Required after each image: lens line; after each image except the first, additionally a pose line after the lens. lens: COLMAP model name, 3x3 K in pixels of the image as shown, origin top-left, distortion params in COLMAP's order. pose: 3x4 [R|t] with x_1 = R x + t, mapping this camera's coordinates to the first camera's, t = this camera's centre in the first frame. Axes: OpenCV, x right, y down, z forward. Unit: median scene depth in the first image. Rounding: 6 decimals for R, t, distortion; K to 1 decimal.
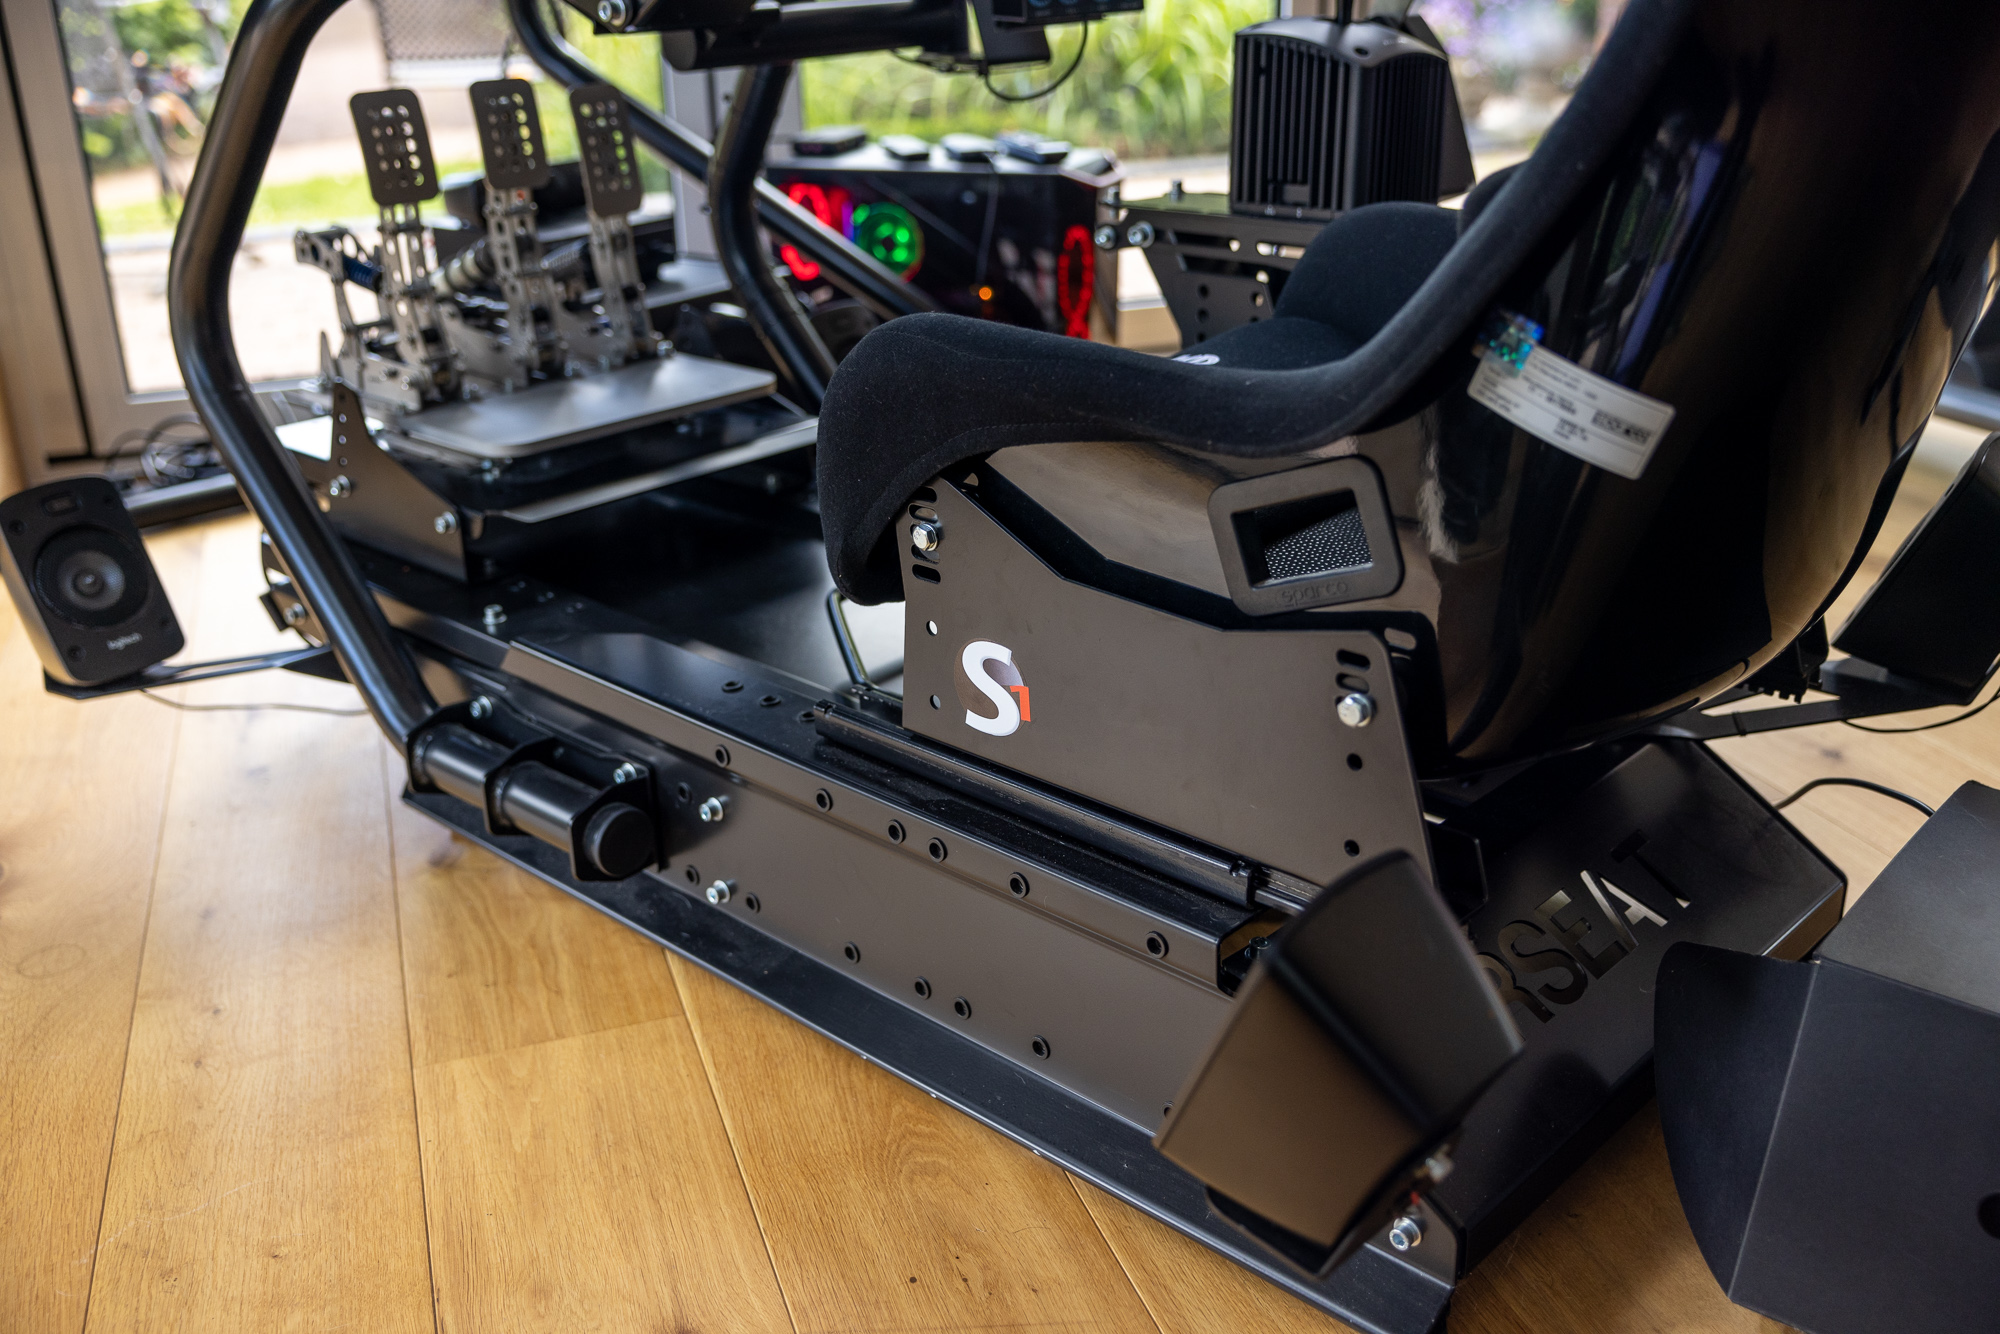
lens RADIAL K [[1898.9, 0, 1000.0], [0, 1898.9, 667.0], [0, 0, 1]] dist [-0.001494, 0.002630]
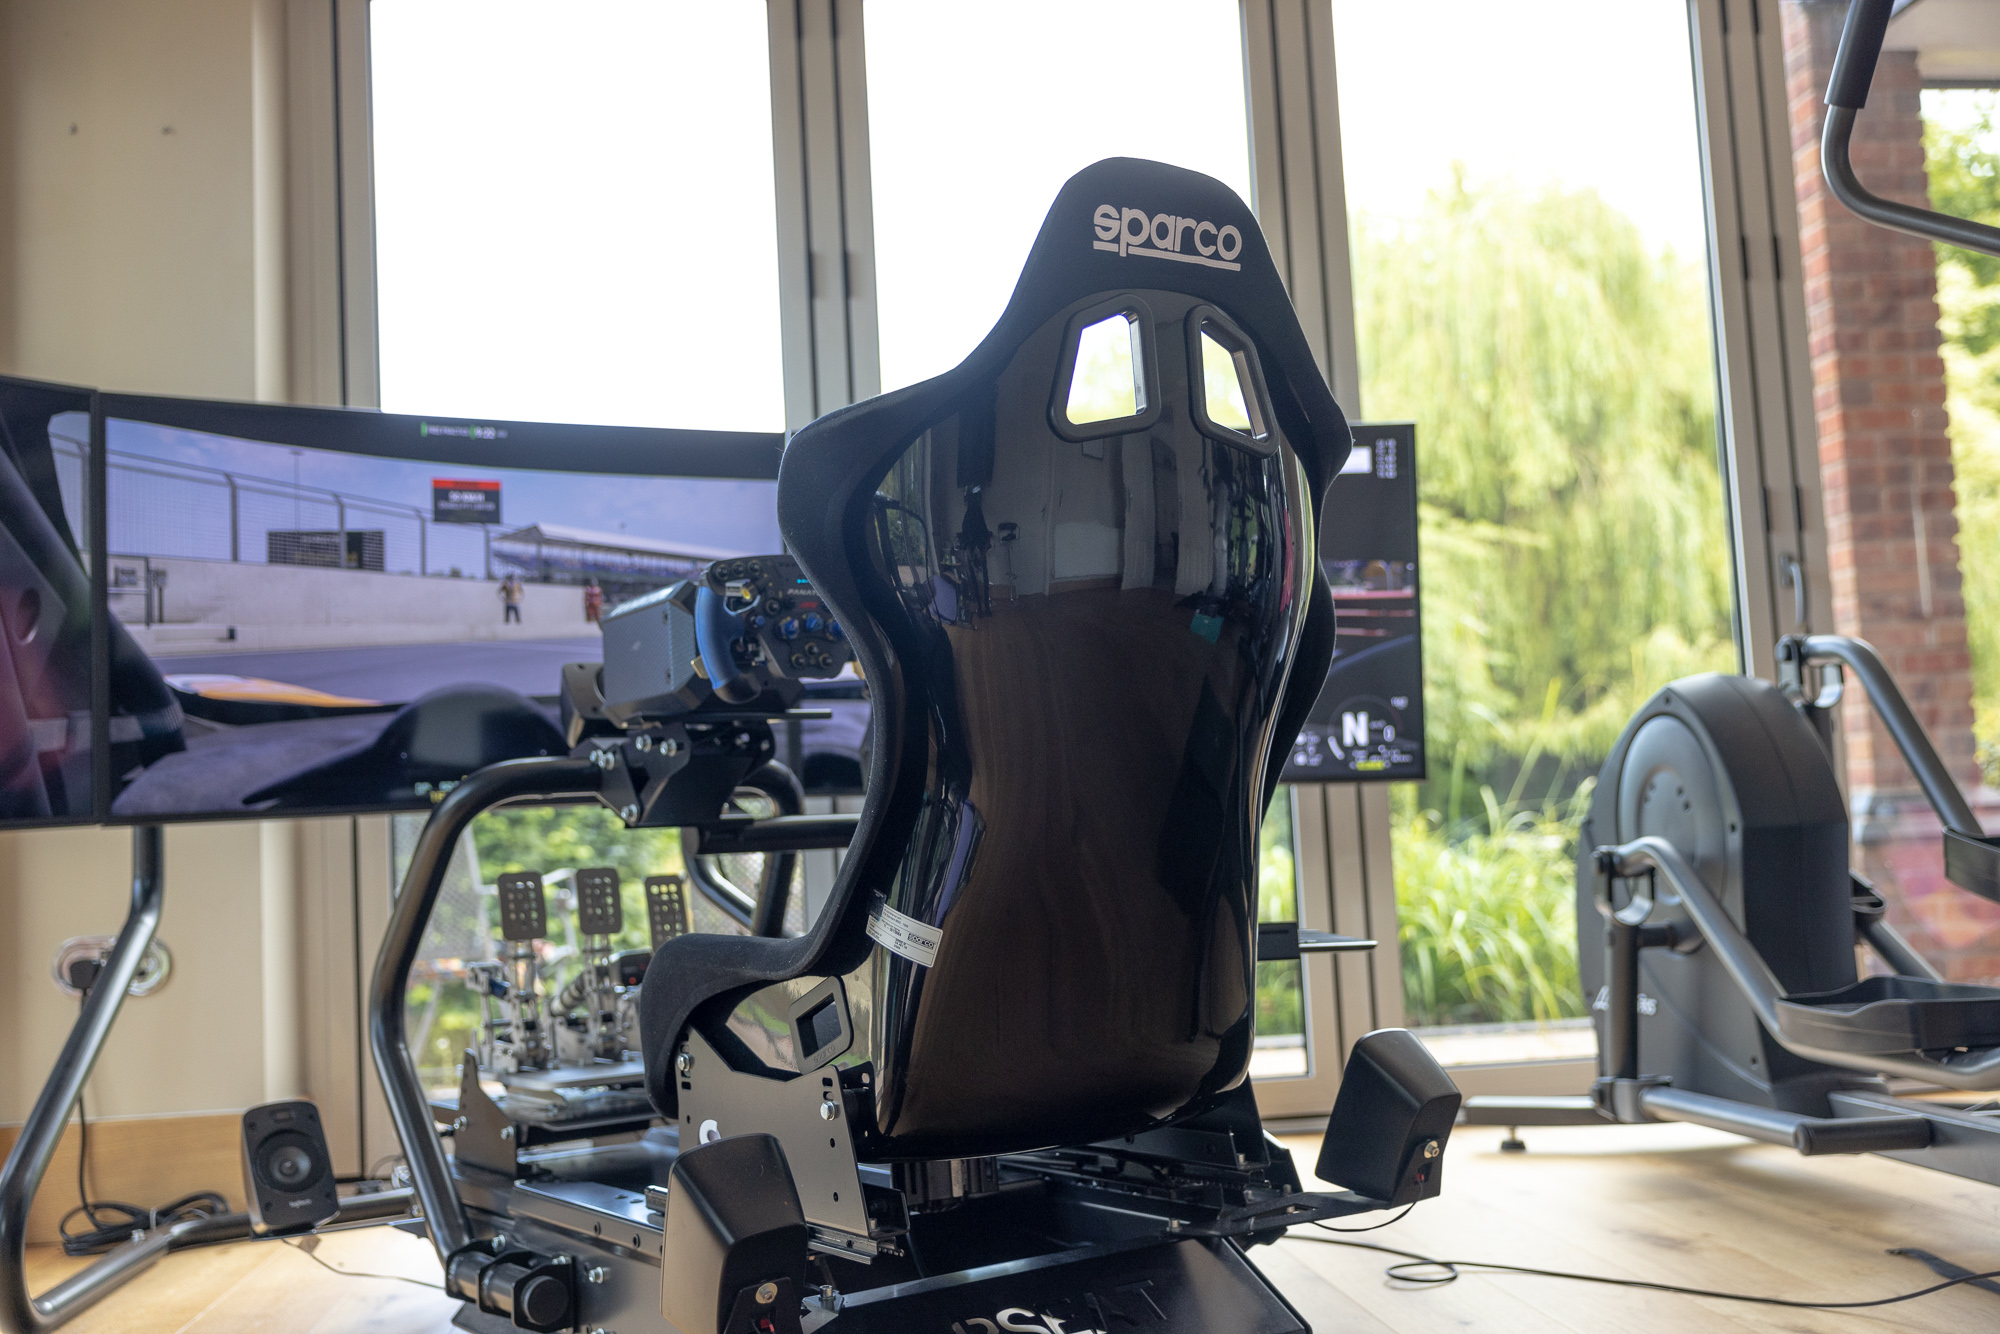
lens RADIAL K [[2054.6, 0, 1001.9], [0, 2054.6, 697.4], [0, 0, 1]] dist [0.000468, -0.003400]
pose [[0.975328, -0.040818, -0.216954, 0.478313], [-0.059066, 0.898679, -0.434613, 0.309990], [0.212712, 0.436704, 0.874095, -0.525943]]
